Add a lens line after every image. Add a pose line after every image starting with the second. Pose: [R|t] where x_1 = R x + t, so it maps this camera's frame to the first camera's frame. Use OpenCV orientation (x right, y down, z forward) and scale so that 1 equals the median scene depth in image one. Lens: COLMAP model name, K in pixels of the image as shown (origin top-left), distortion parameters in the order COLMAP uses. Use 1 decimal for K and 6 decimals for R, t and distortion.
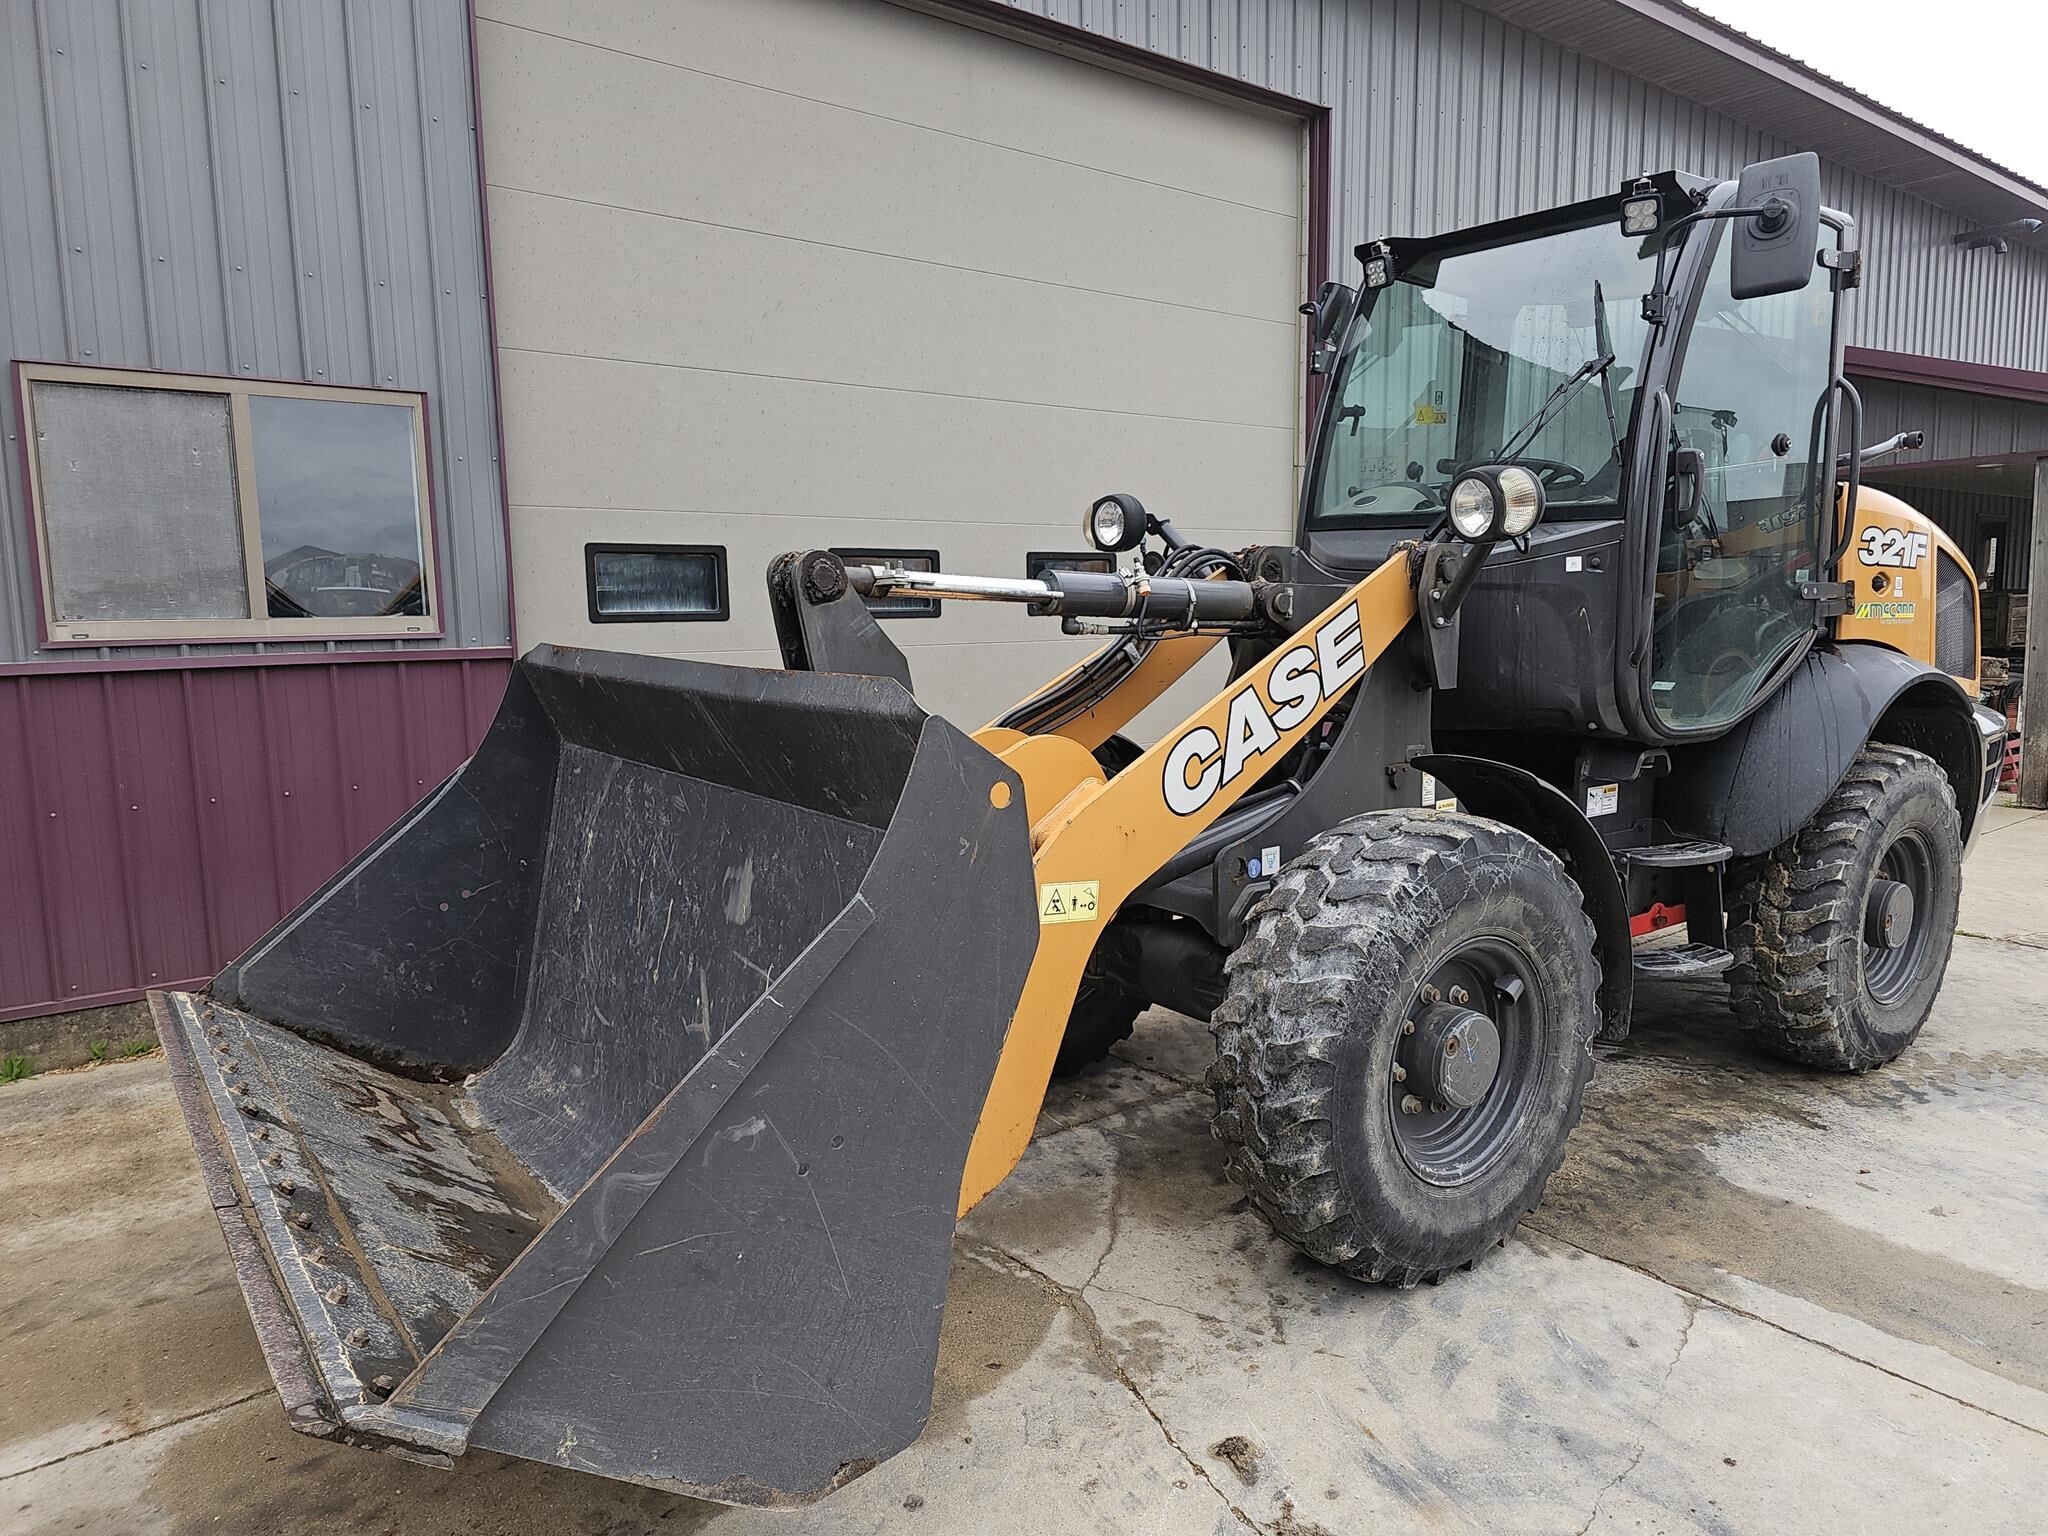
lens RADIAL K [[1343.0, 0, 1063.1], [0, 1343.0, 776.5], [0, 0, 1]] dist [0.001485, -0.000642]
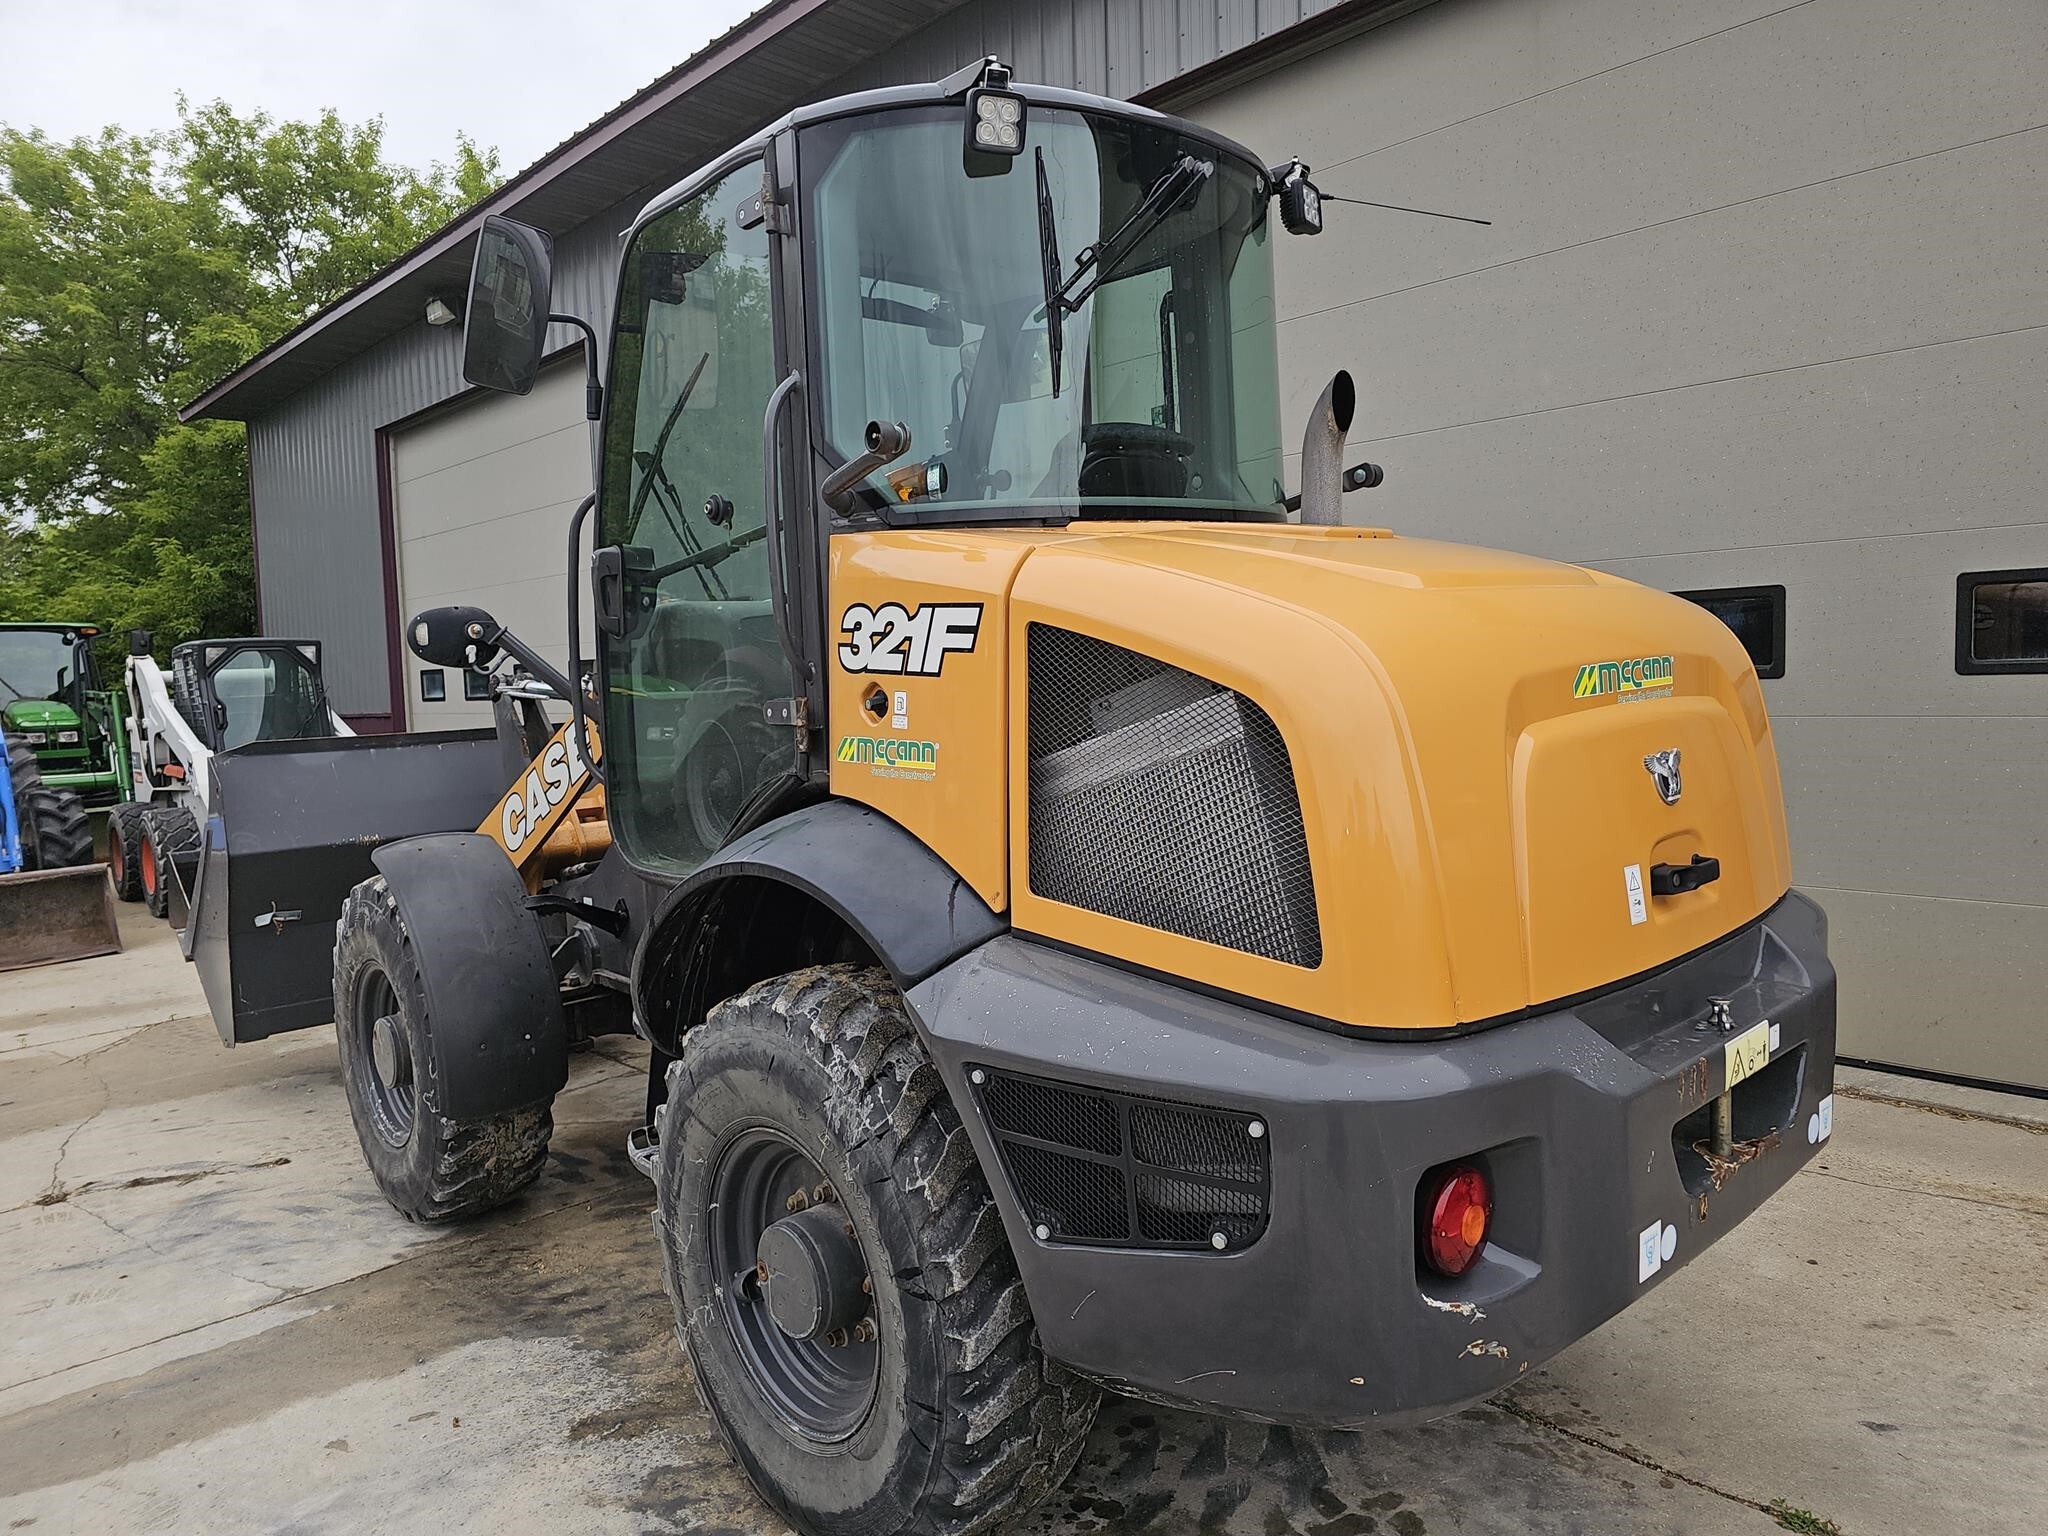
lens RADIAL K [[1363.8, 0, 1024.0], [0, 1363.8, 768.0], [0, 0, 1]] dist [-0.000521, -0.002110]
pose [[0.102891, 0.083635, -0.991170, 1.504643], [-0.102260, 0.992069, 0.073095, -0.210958], [0.989422, 0.093836, 0.110627, 1.281239]]
